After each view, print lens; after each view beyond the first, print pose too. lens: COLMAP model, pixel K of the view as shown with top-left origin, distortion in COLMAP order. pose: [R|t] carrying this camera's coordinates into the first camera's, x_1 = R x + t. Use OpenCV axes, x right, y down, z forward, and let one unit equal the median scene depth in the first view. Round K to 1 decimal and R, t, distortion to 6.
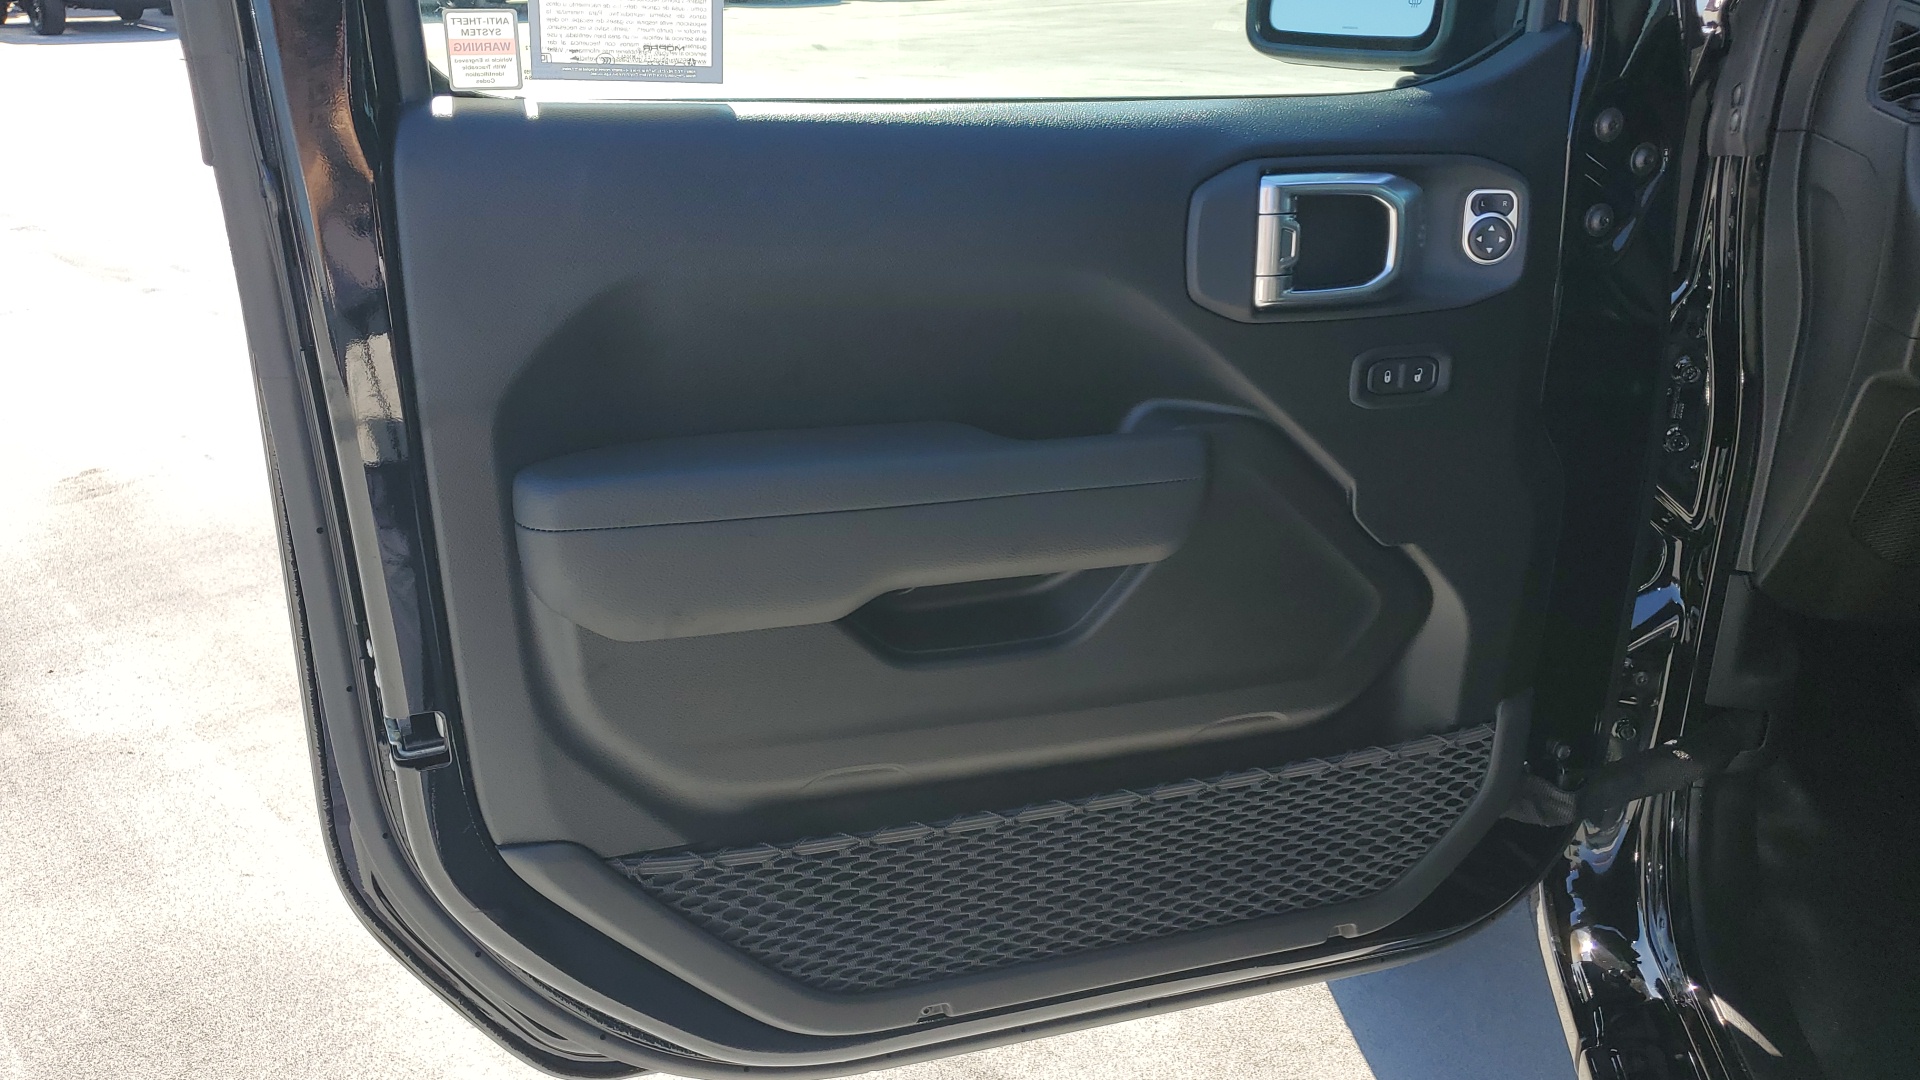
lens RADIAL K [[1499.6, 0, 959.4], [0, 1499.6, 566.8], [0, 0, 1]] dist [0.129681, -0.256892]
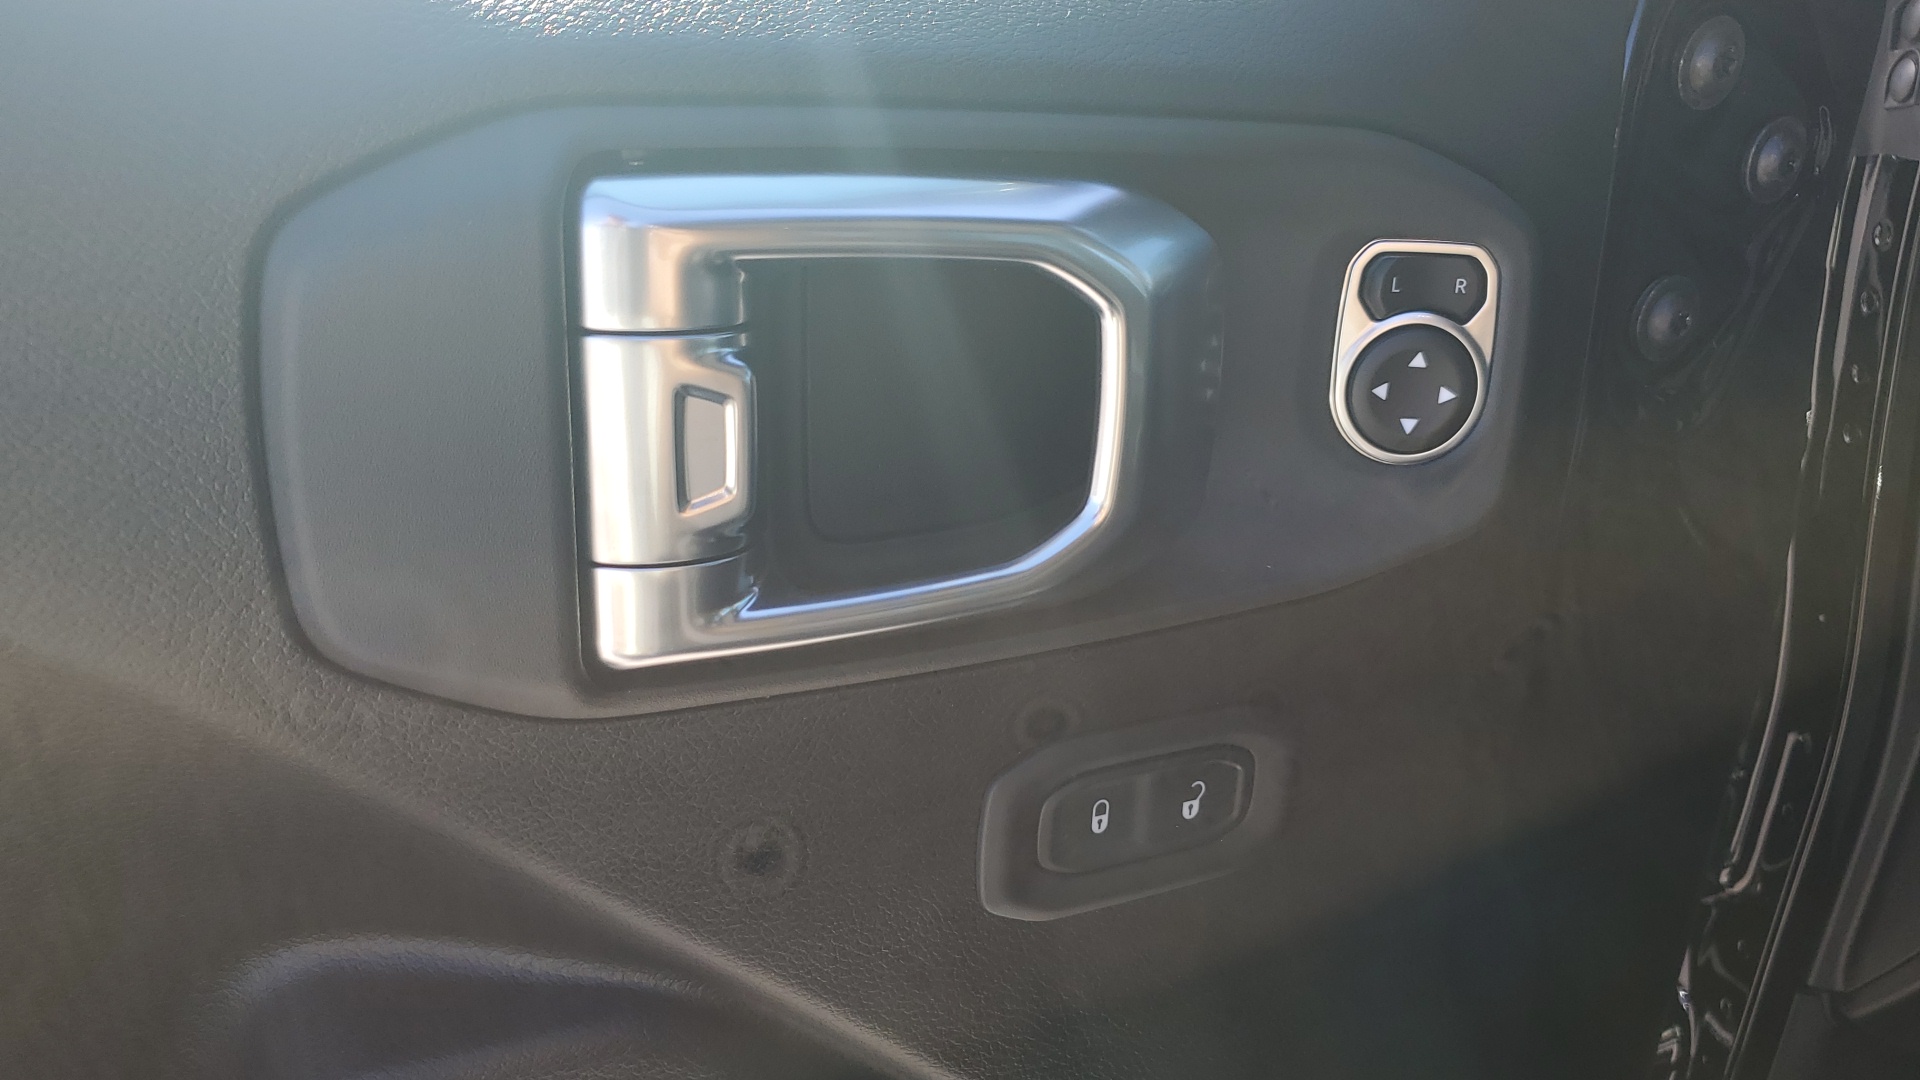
lens RADIAL K [[1499.6, 0, 959.4], [0, 1499.6, 566.8], [0, 0, 1]] dist [0.129681, -0.256892]
pose [[0.991553, 0.010983, 0.129235, 0.211296], [-0.016943, 0.998838, 0.045109, -0.191578], [-0.128589, -0.046918, 0.990587, 0.690543]]
